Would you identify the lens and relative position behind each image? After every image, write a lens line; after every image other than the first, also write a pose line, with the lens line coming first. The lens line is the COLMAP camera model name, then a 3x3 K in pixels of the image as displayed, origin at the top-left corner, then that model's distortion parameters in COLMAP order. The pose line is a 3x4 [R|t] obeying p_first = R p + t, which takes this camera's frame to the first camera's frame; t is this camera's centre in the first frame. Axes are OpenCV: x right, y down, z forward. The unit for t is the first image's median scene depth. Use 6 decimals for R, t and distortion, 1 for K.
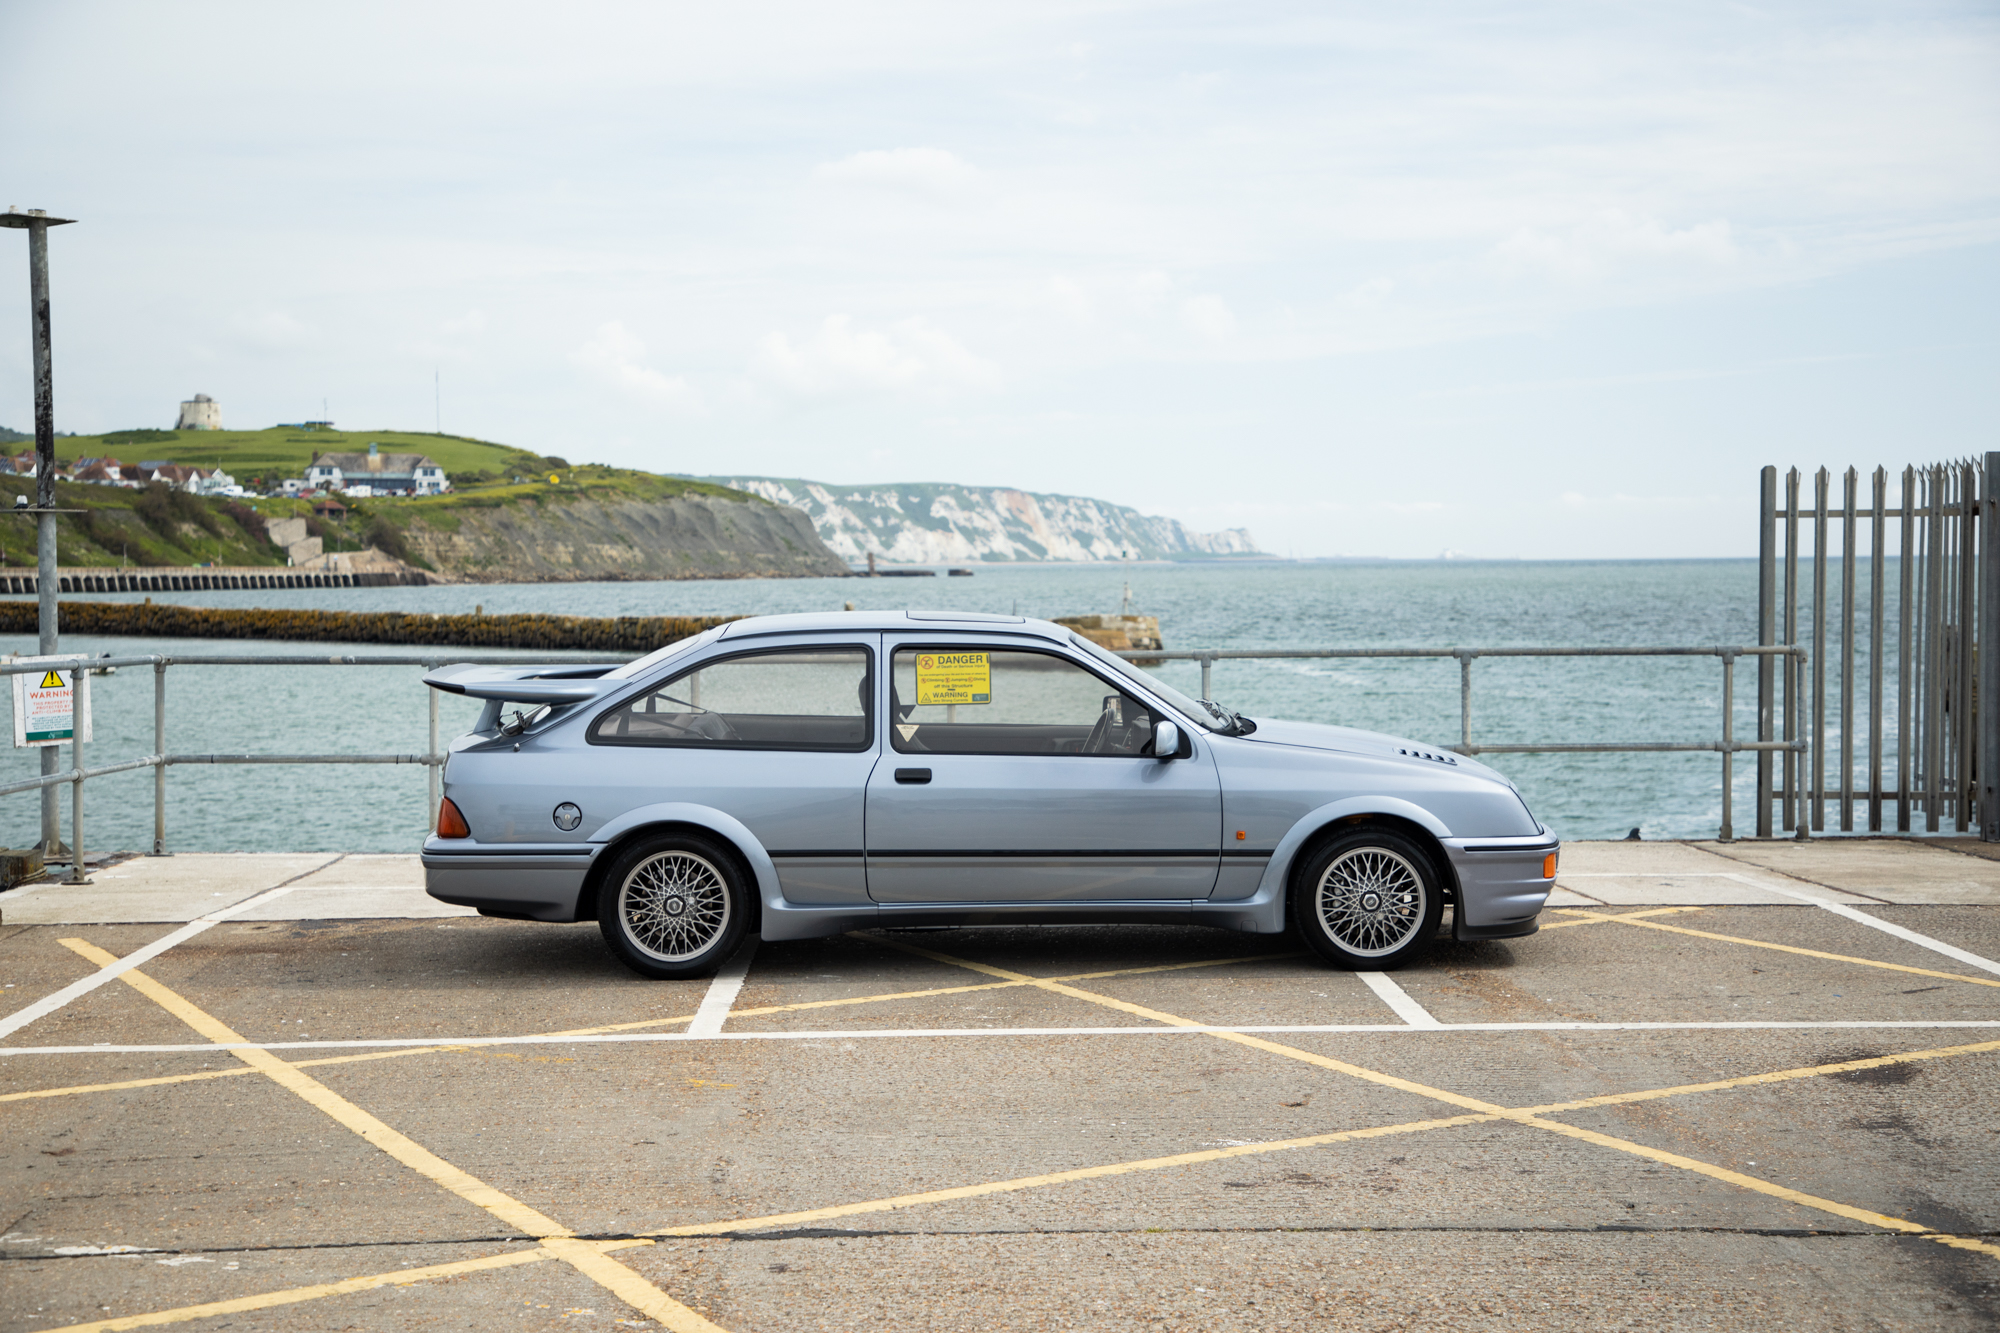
lens RADIAL K [[2884.7, 0, 1000.0], [0, 2884.7, 666.5], [0, 0, 1]] dist [0.230584, 0.032692]
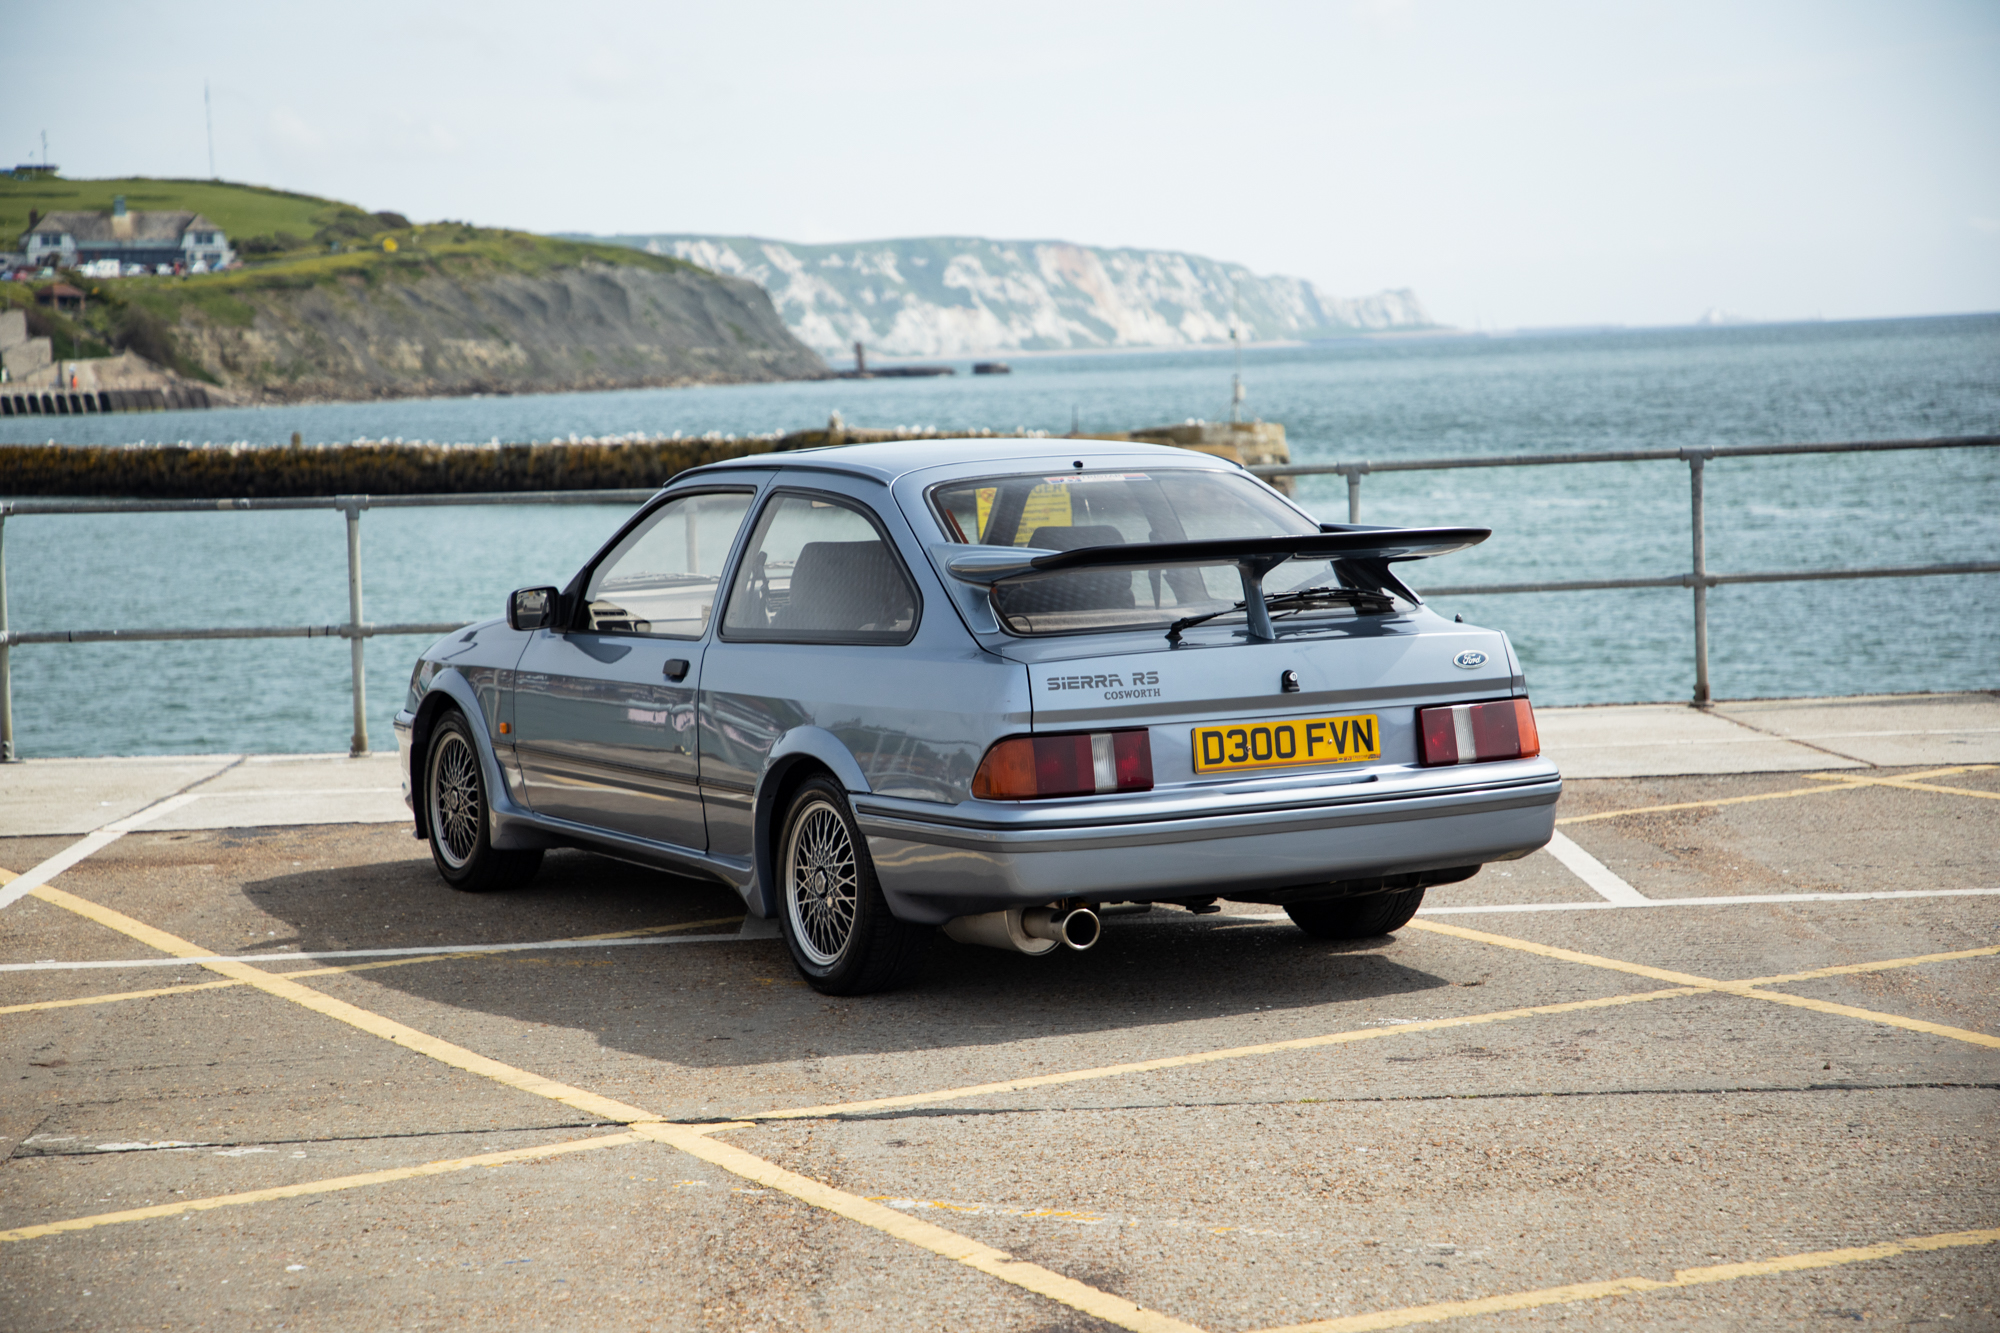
lens RADIAL K [[4220.2, 0, 1000.0], [0, 4220.2, 666.5], [0, 0, 1]] dist [0.466506, -0.181667]
pose [[0.999518, -0.027909, -0.013574, -0.012924], [0.028406, 0.998877, 0.037930, 0.004963], [0.012501, -0.038297, 0.999188, -0.190116]]
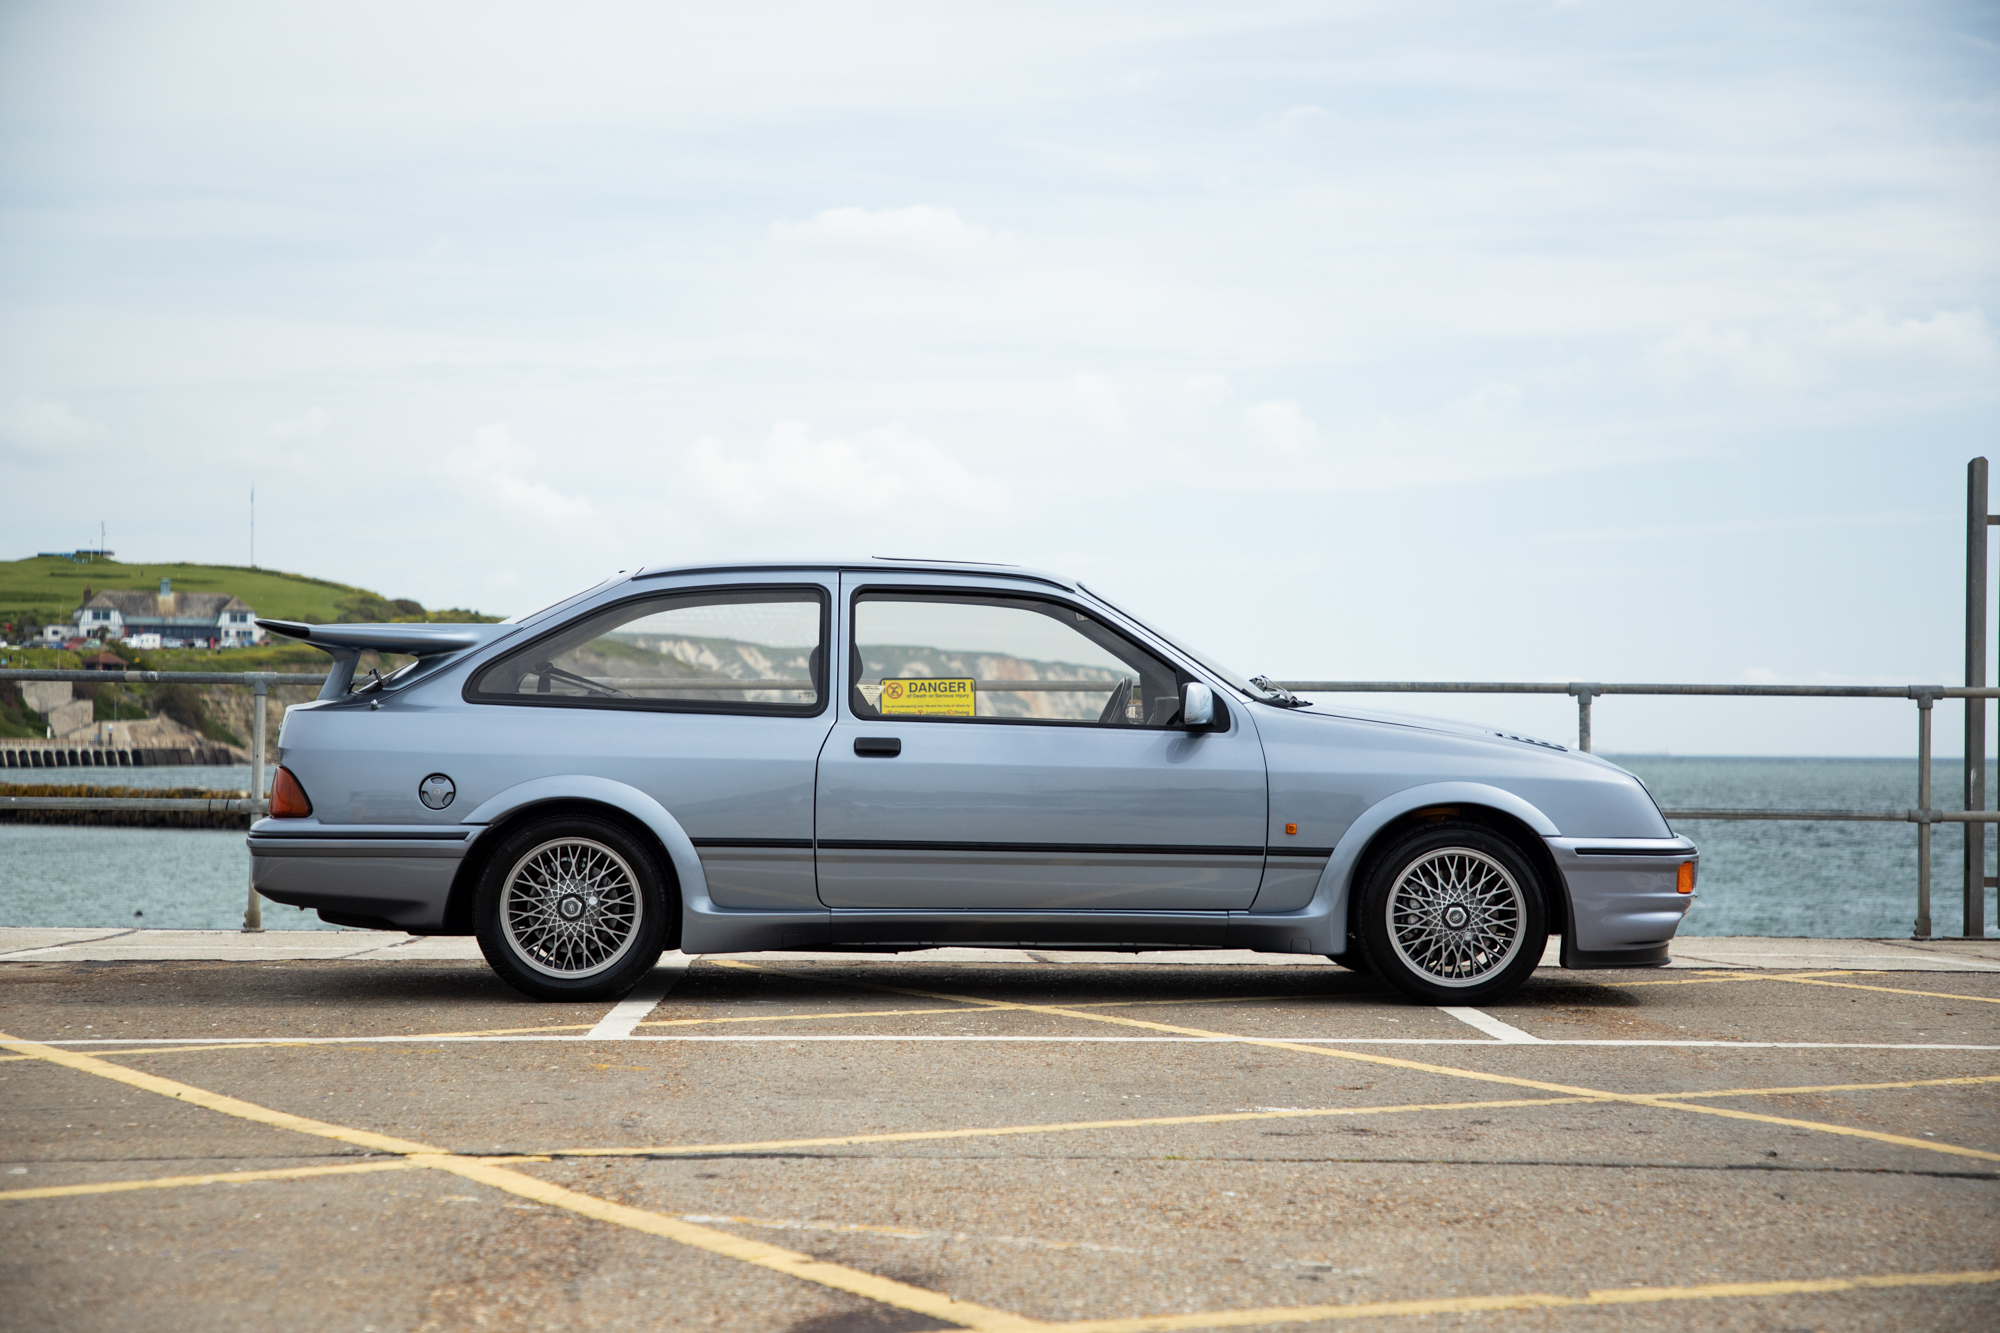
lens RADIAL K [[3776.5, 0, 1000.0], [0, 3776.5, 666.5], [0, 0, 1]] dist [0.398001, -0.176137]
pose [[0.999916, 0.012585, 0.003097, 0.000043], [-0.012387, 0.998290, -0.057127, 0.074687], [-0.003810, 0.057084, 0.998362, -0.034712]]
